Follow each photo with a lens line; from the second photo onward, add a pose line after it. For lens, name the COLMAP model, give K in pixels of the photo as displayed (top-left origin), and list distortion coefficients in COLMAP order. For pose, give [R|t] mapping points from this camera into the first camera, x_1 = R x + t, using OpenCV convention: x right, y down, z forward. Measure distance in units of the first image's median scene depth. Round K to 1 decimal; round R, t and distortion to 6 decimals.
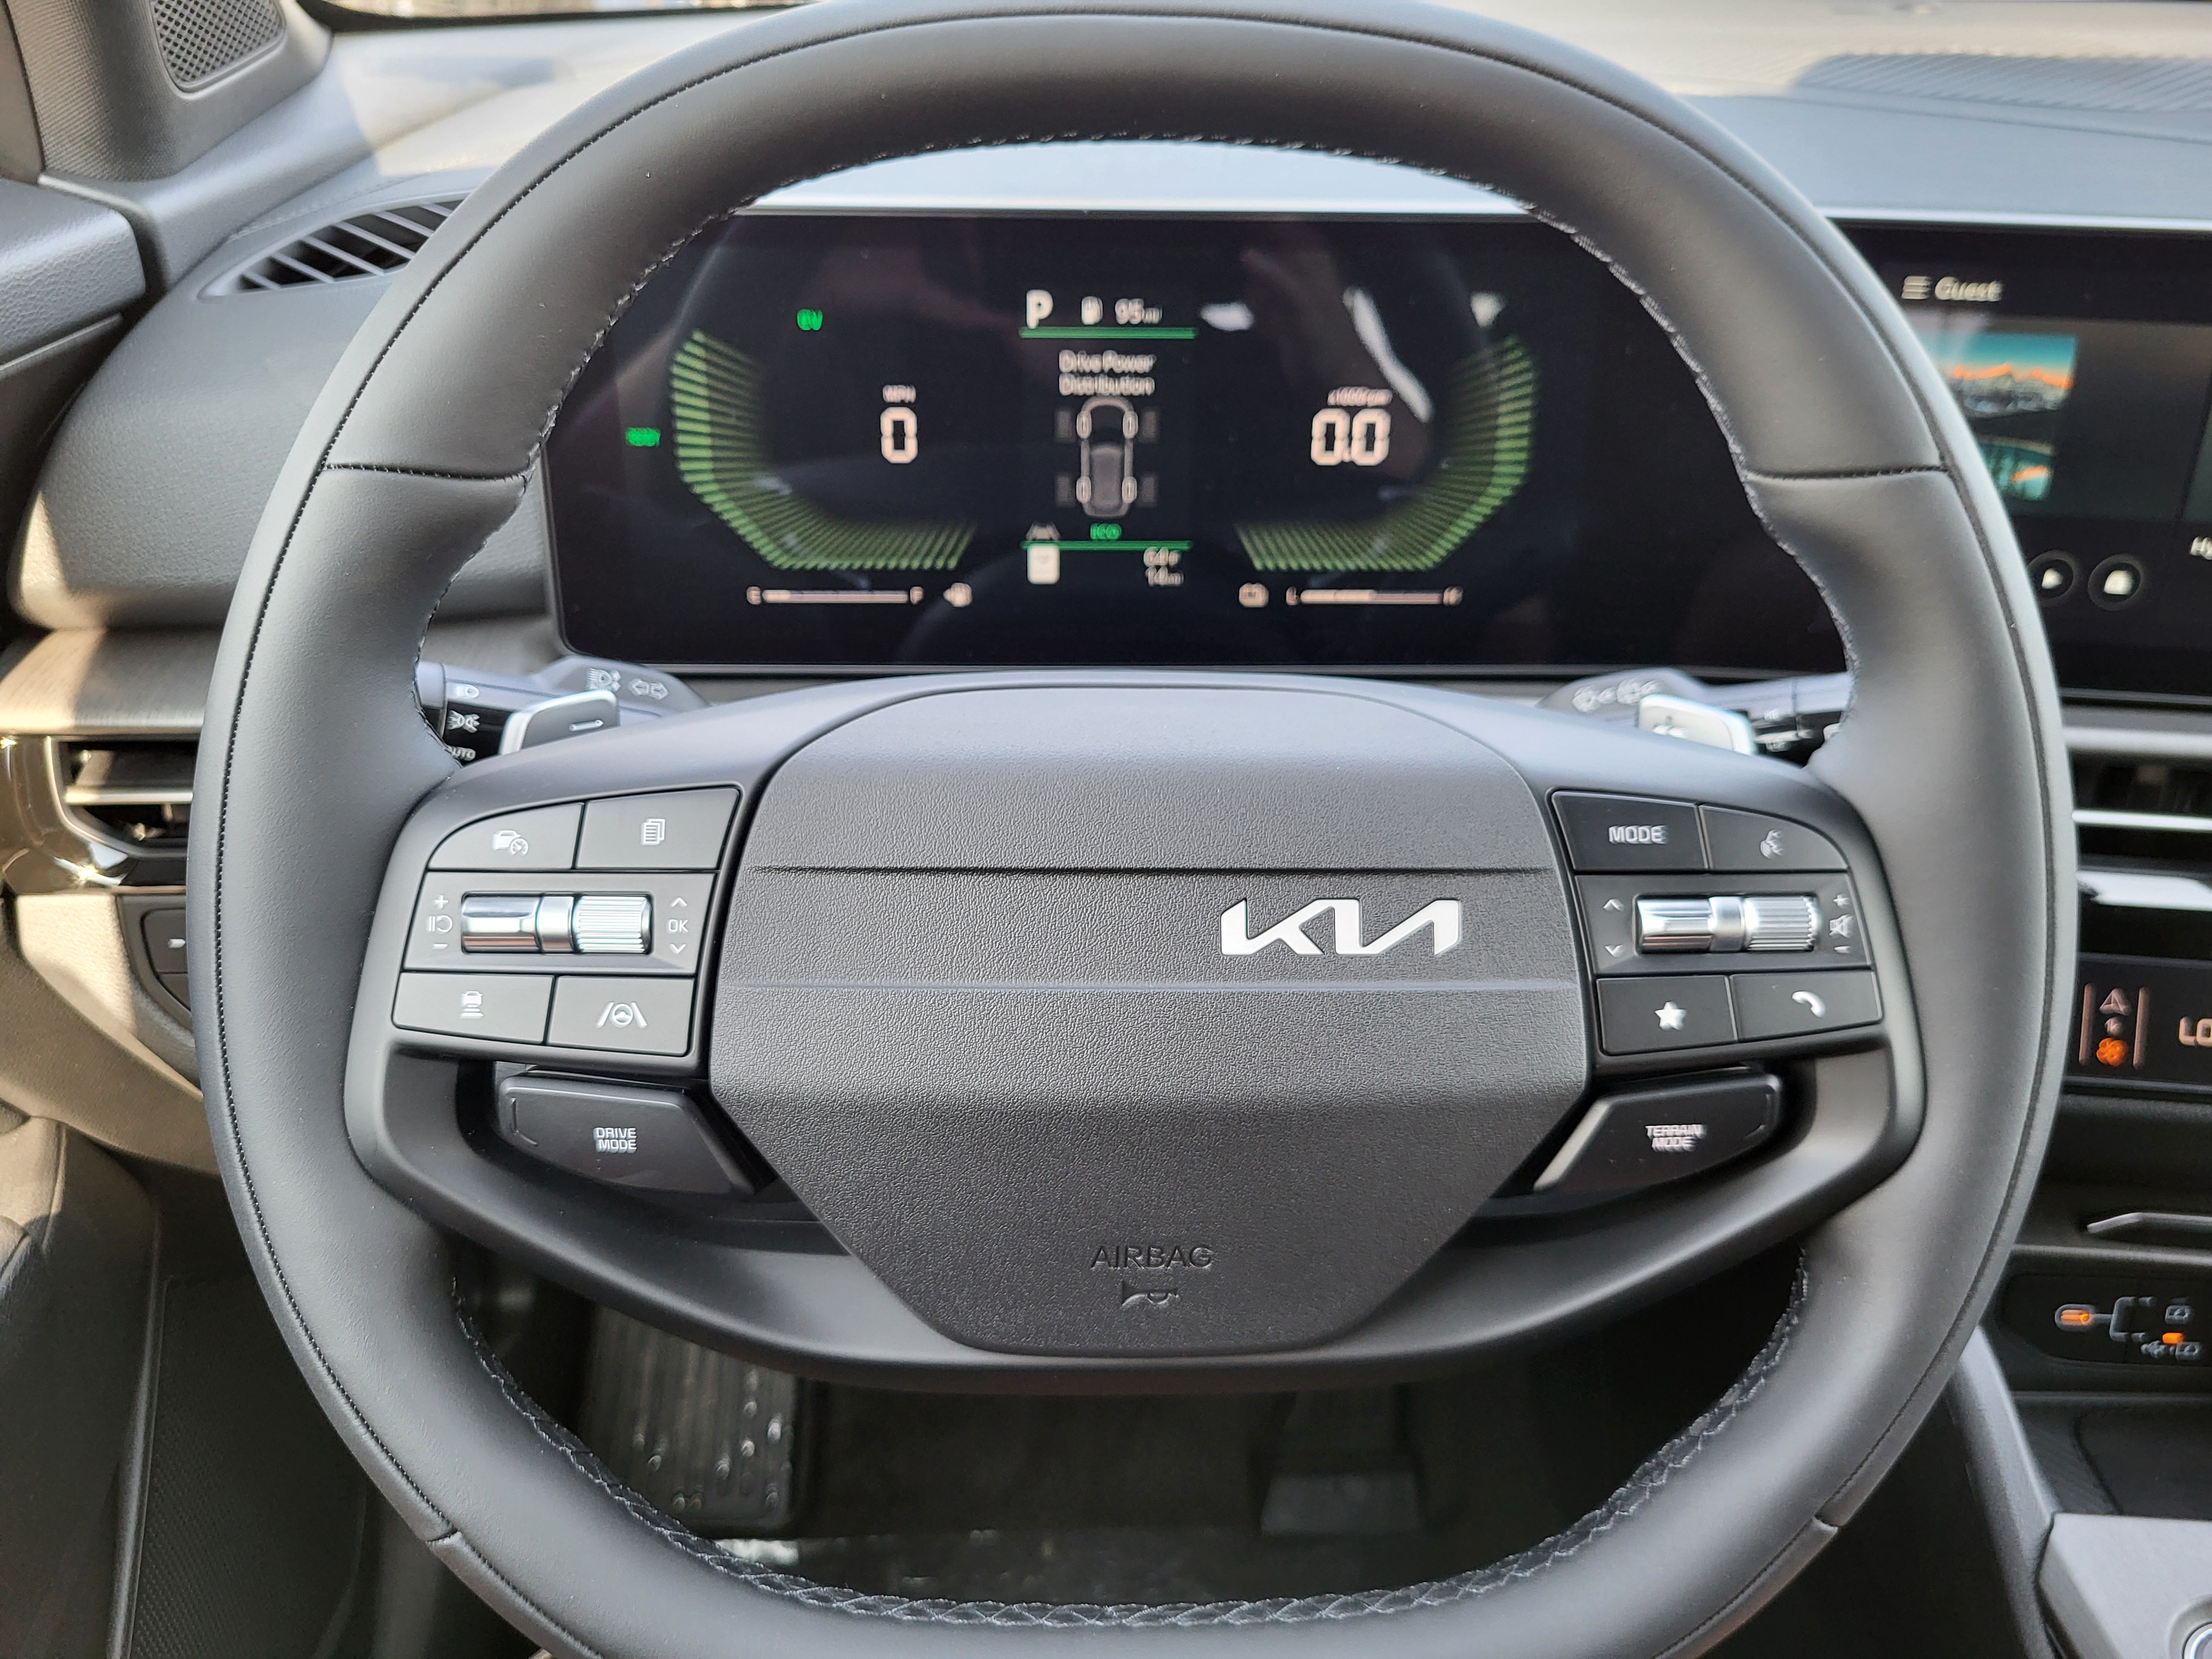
lens RADIAL K [[1718.4, 0, 1106.0], [0, 1718.4, 829.5], [0, 0, 1]] dist [0.007087, 0.001551]
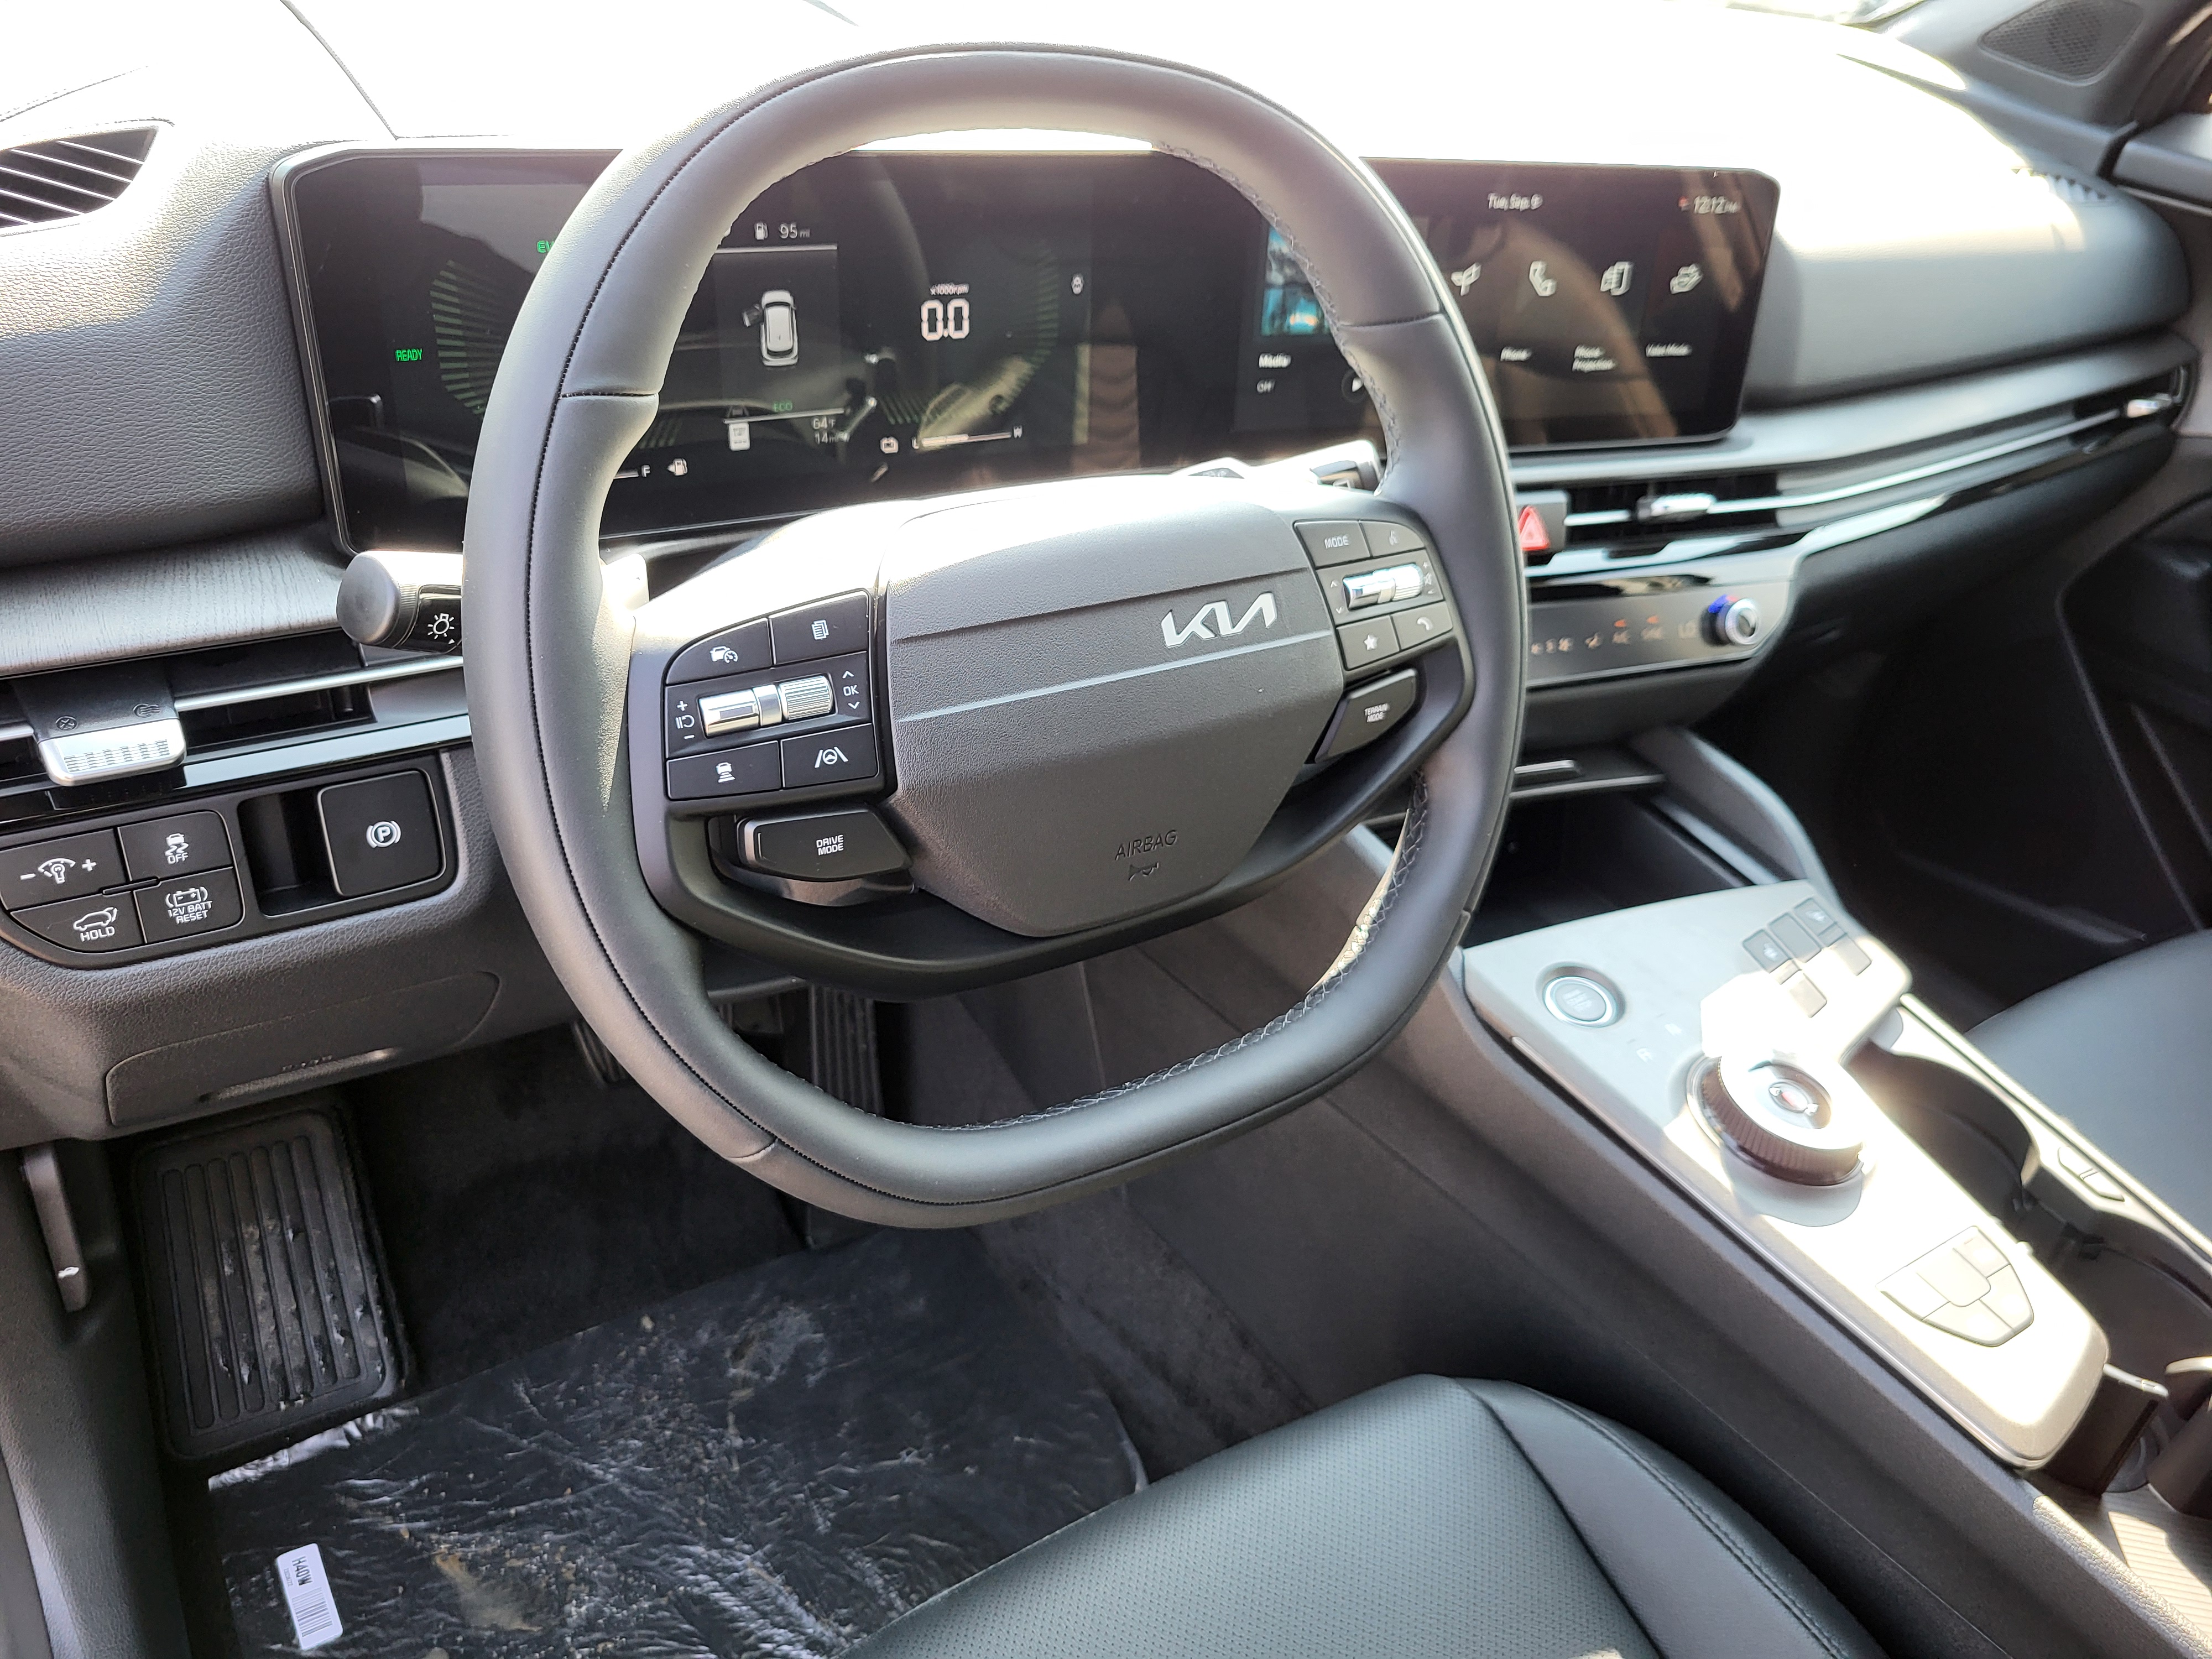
lens RADIAL K [[1732.0, 0, 1106.0], [0, 1732.0, 829.5], [0, 0, 1]] dist [0.029569, -0.006951]
pose [[0.841604, -0.207131, 0.498798, -0.655076], [0.170878, 0.978213, 0.117896, 0.030703], [-0.512351, -0.013988, 0.858662, -0.305384]]
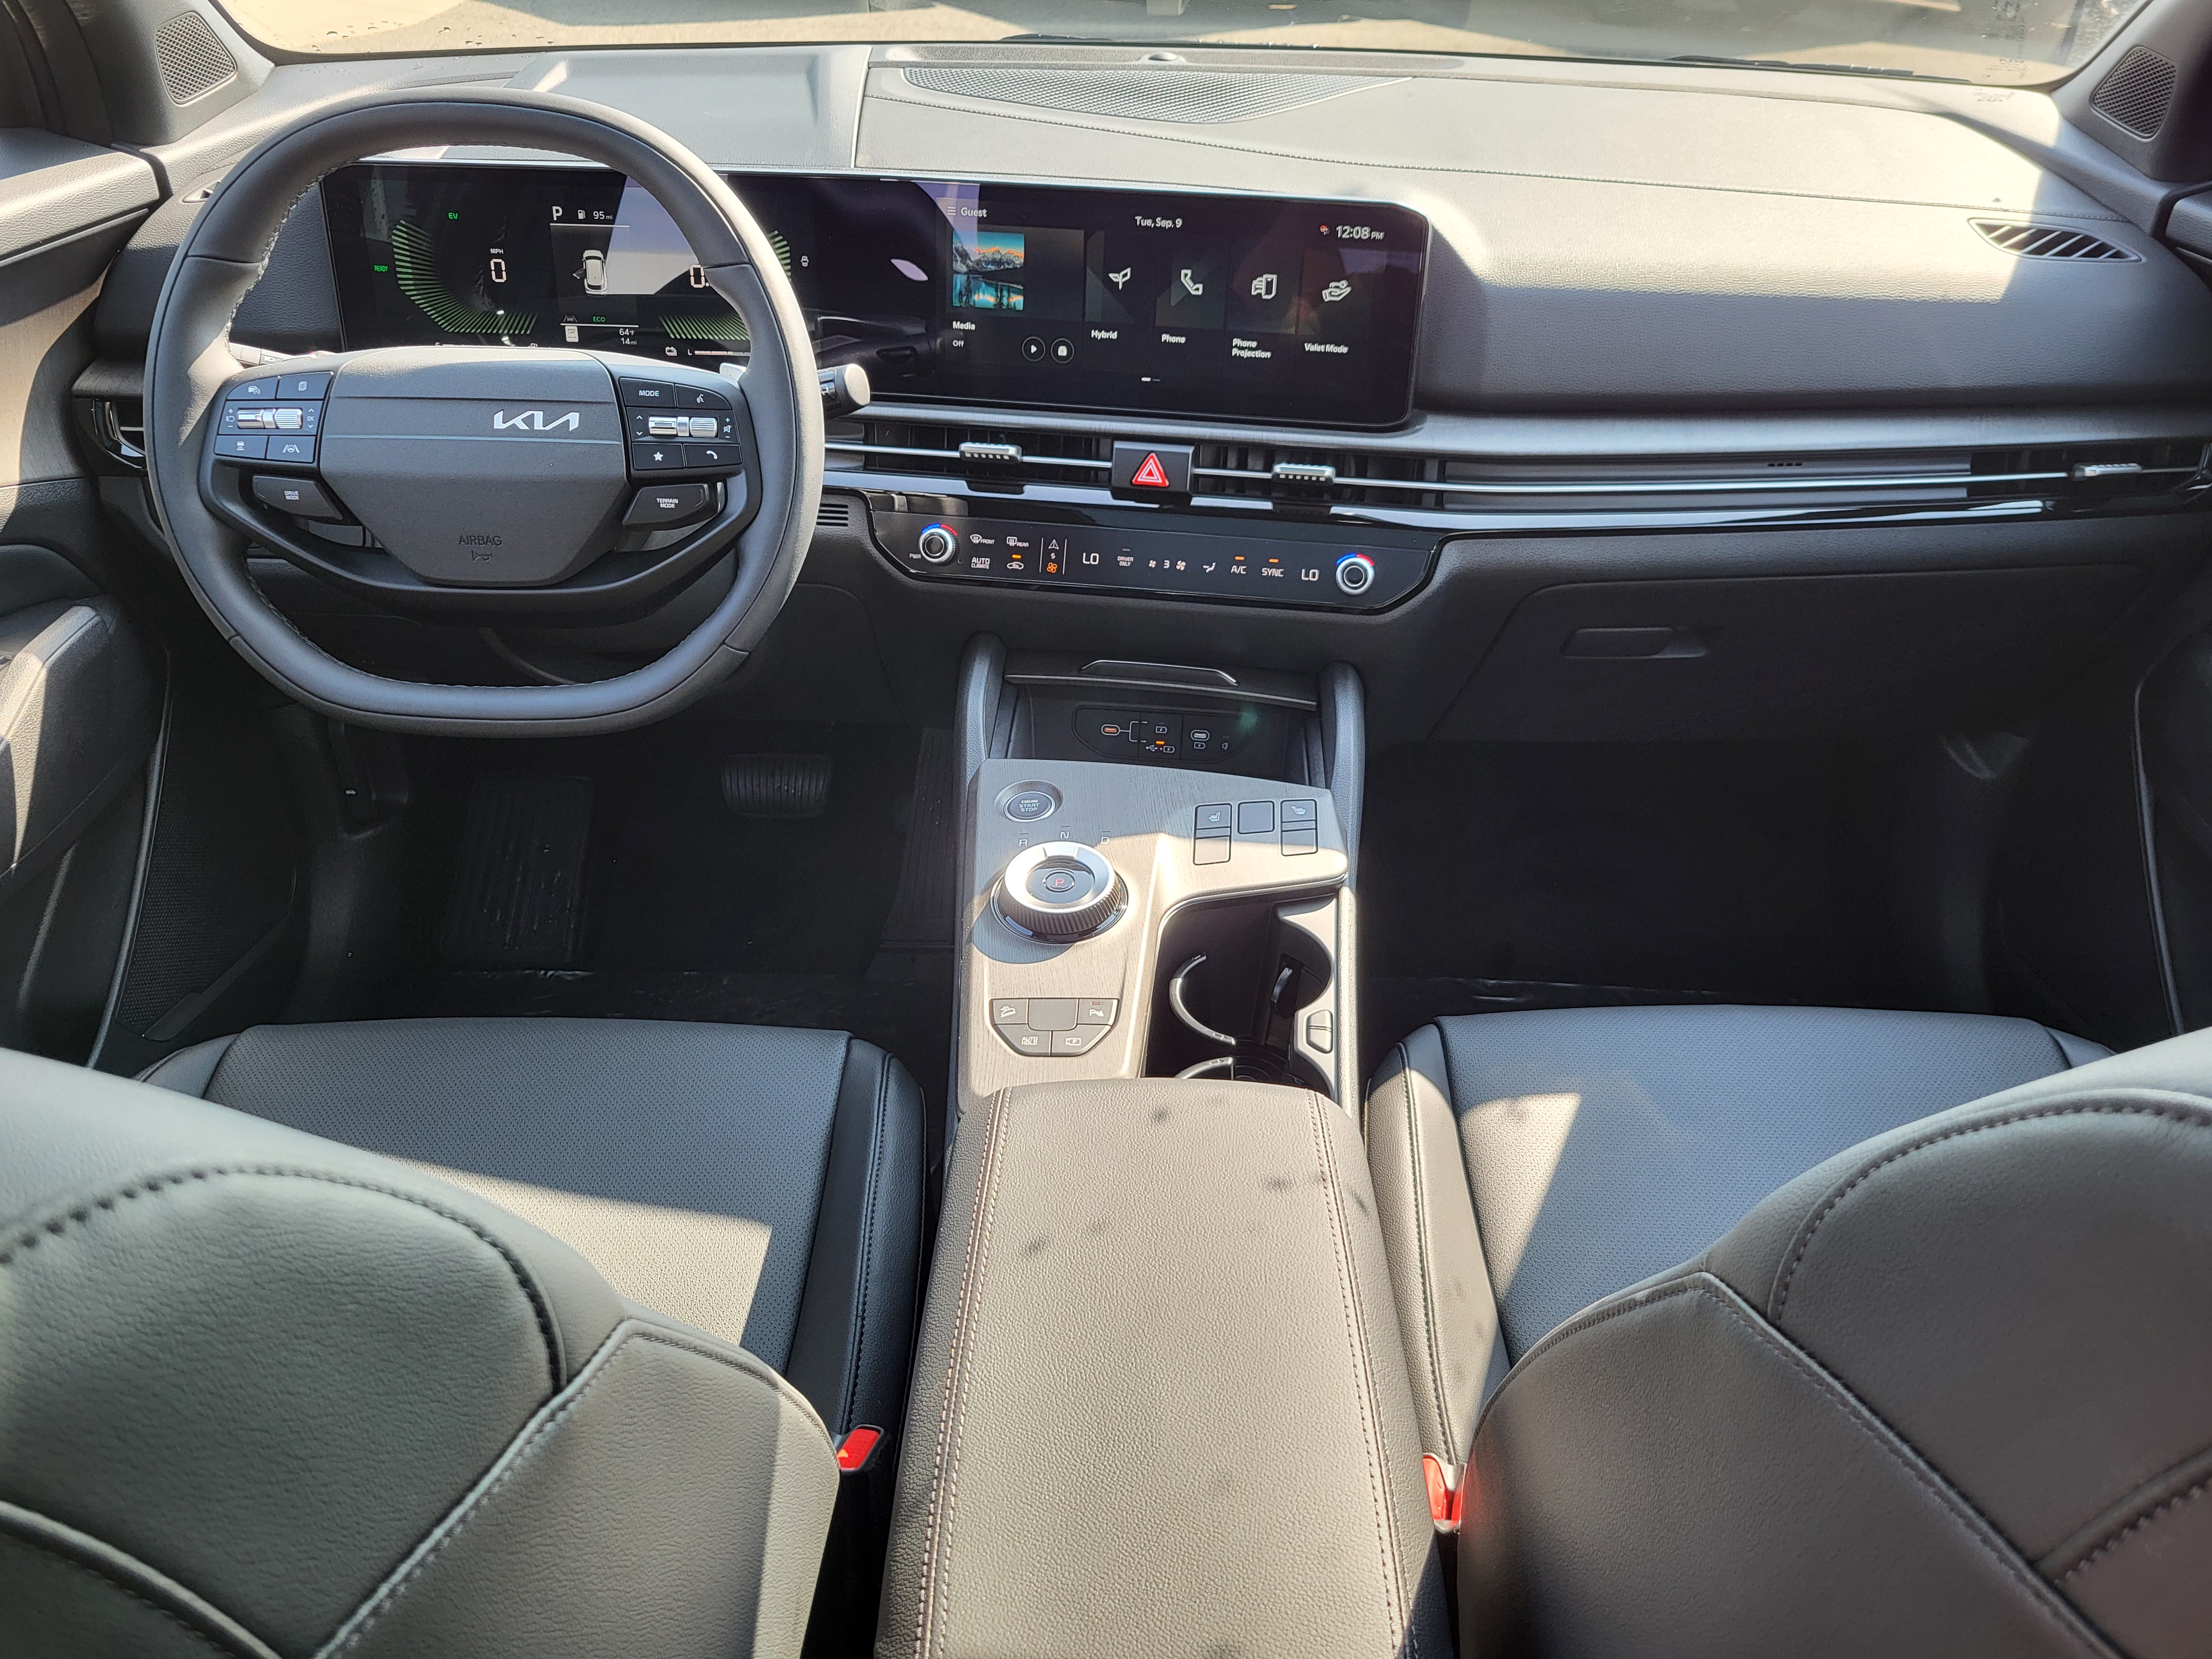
lens RADIAL K [[1643.8, 0, 1141.2], [0, 1643.8, 793.8], [0, 0, 1]] dist [0.031738, 0.003063]
pose [[0.999147, 0.023892, -0.033674, 0.988546], [-0.023295, 0.999567, 0.017994, 0.478822], [0.034089, -0.017194, 0.999271, -1.377159]]
